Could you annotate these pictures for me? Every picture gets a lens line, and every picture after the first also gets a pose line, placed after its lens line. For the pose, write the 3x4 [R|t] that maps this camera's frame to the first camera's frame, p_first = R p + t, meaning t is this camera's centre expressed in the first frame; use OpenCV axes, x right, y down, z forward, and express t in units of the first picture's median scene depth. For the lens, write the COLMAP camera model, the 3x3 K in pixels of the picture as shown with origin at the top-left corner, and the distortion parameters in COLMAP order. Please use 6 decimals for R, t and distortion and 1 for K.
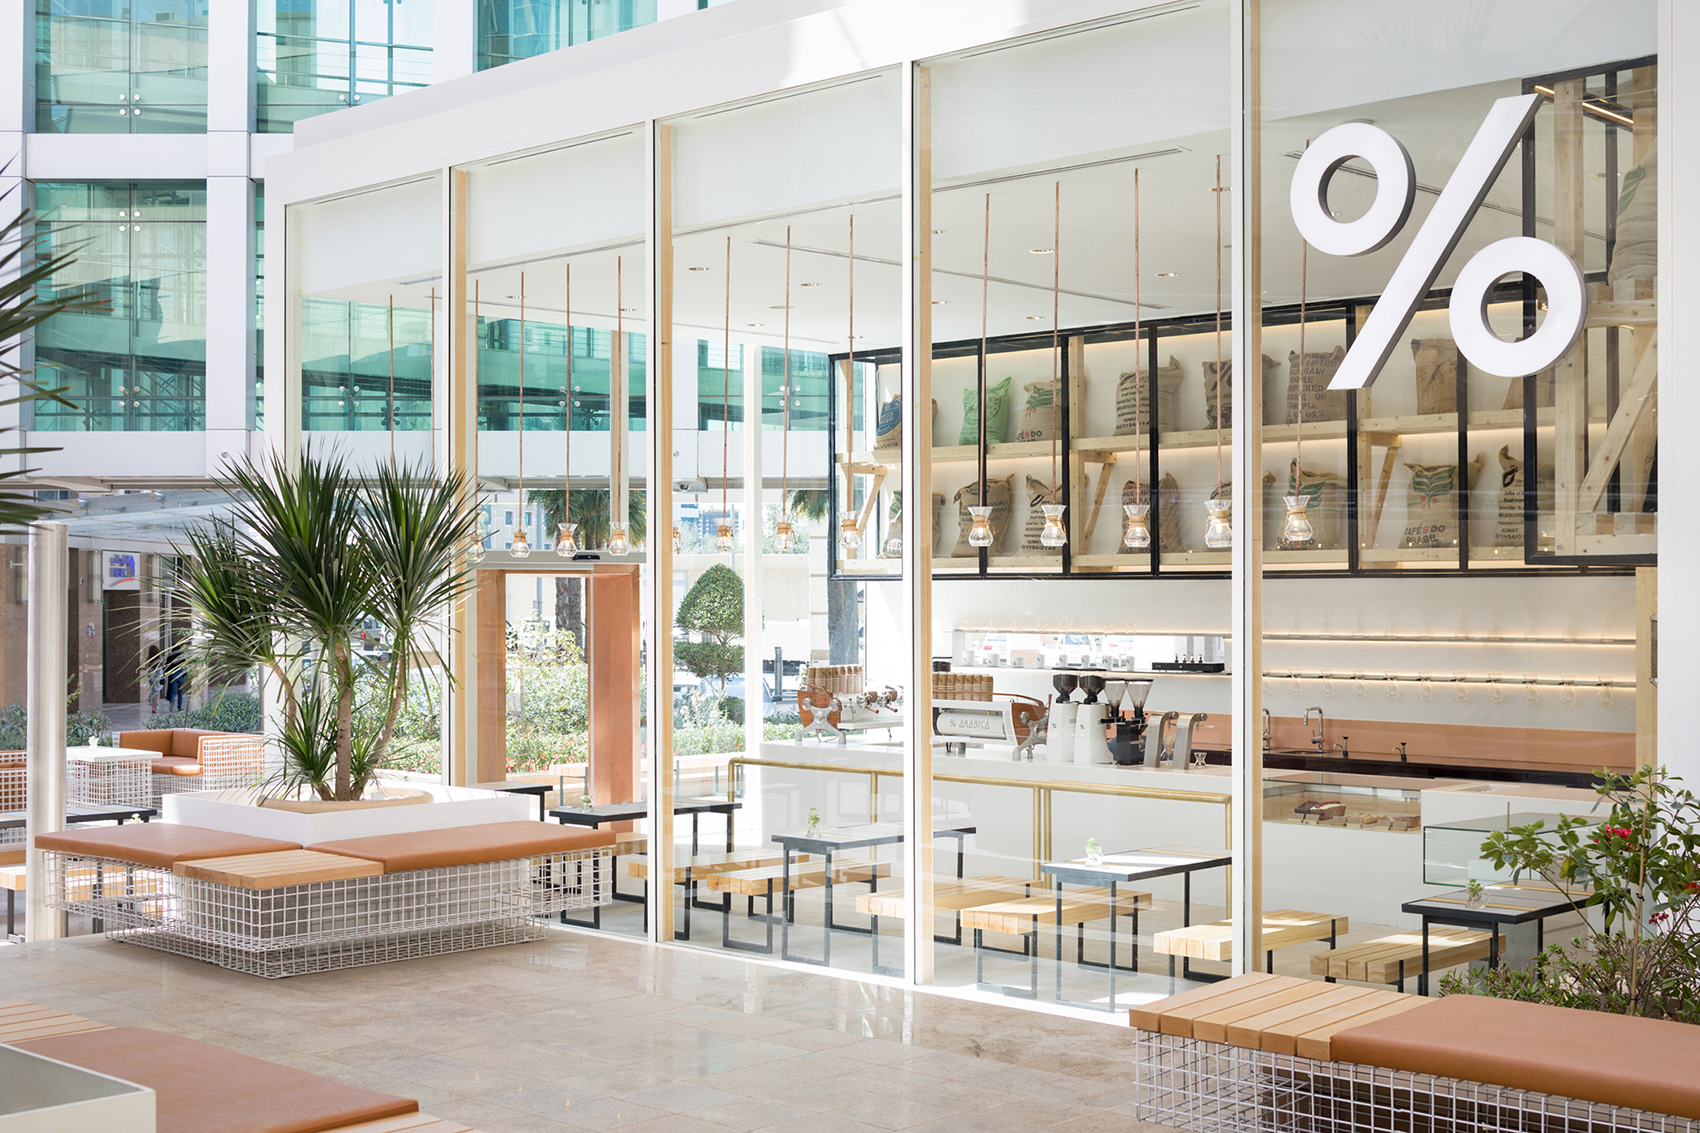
lens RADIAL K [[2221.7, 0, 852.4], [0, 2221.7, 575.8], [0, 0, 1]] dist [-0.019717, 0.000000]
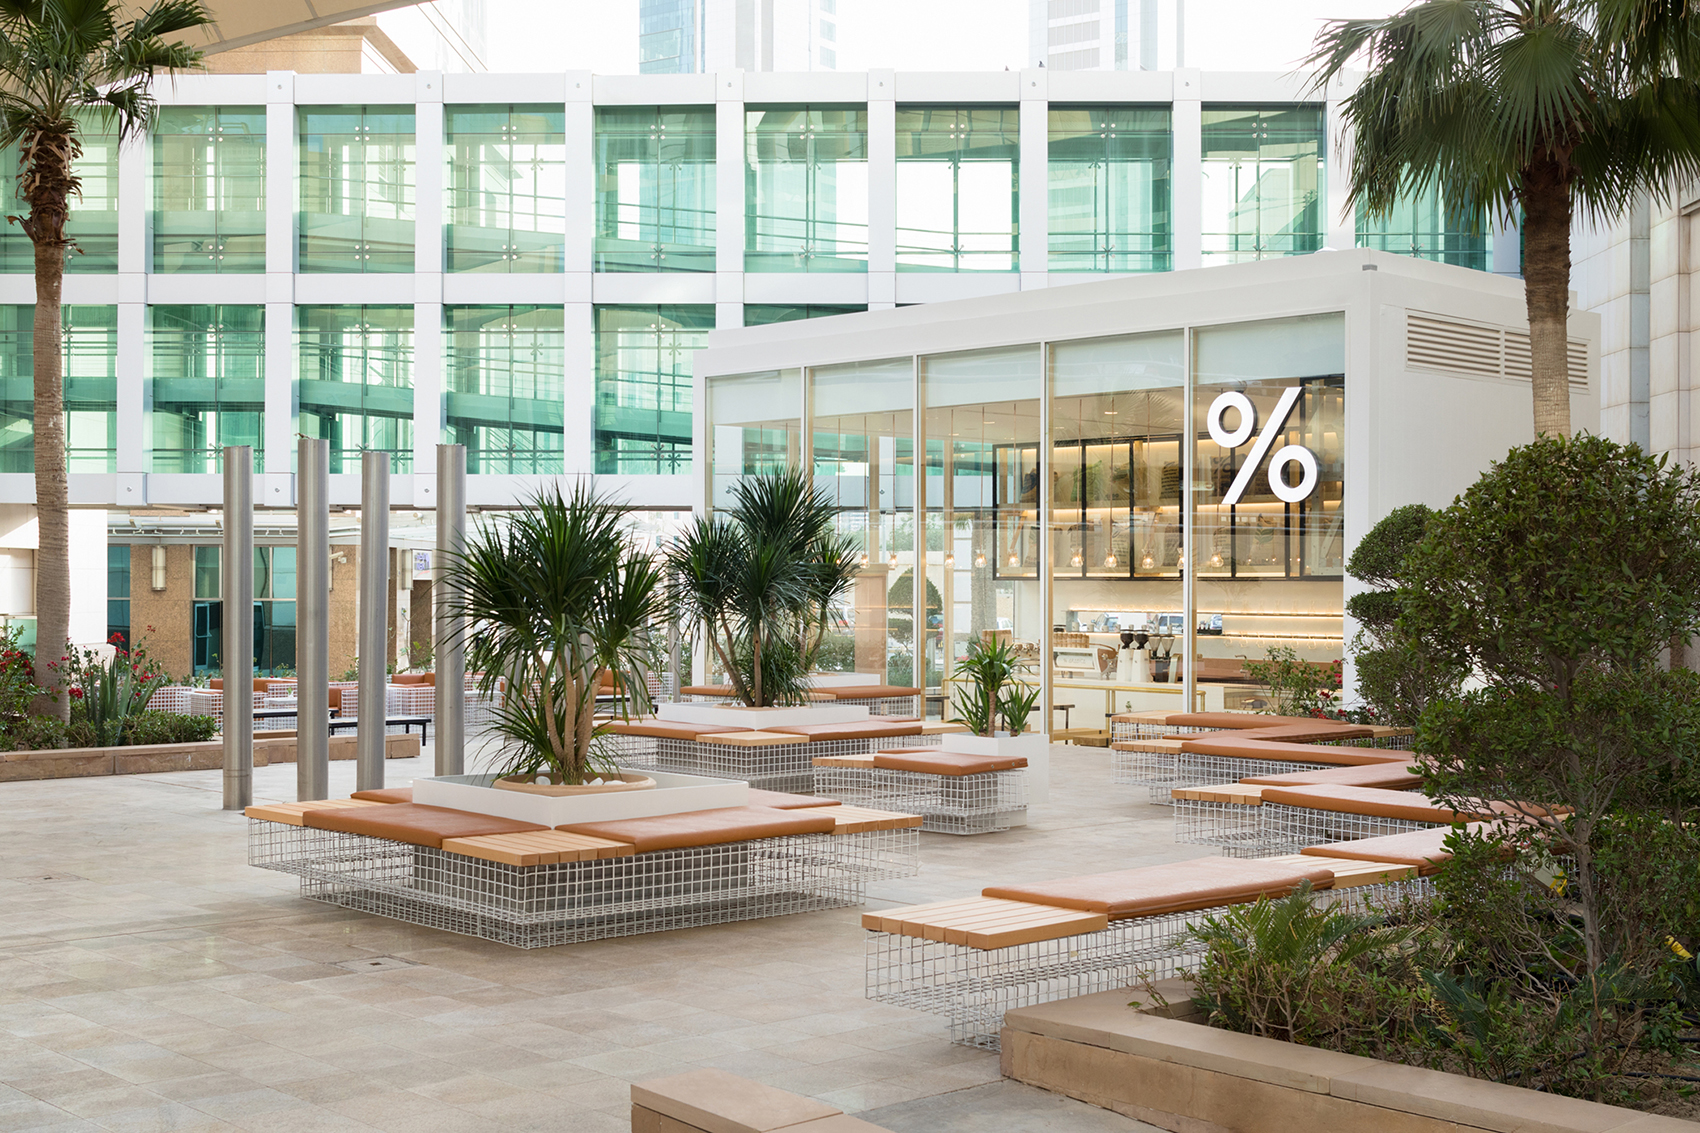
lens RADIAL K [[2221.7, 0, 844.6], [0, 2221.7, 573.1], [0, 0, 1]] dist [-0.019717, 0.000000]
pose [[0.998269, 0.005407, -0.058562, -0.029006], [-0.005211, 0.999980, 0.003499, -0.010048], [0.058580, -0.003188, 0.998278, -0.831672]]
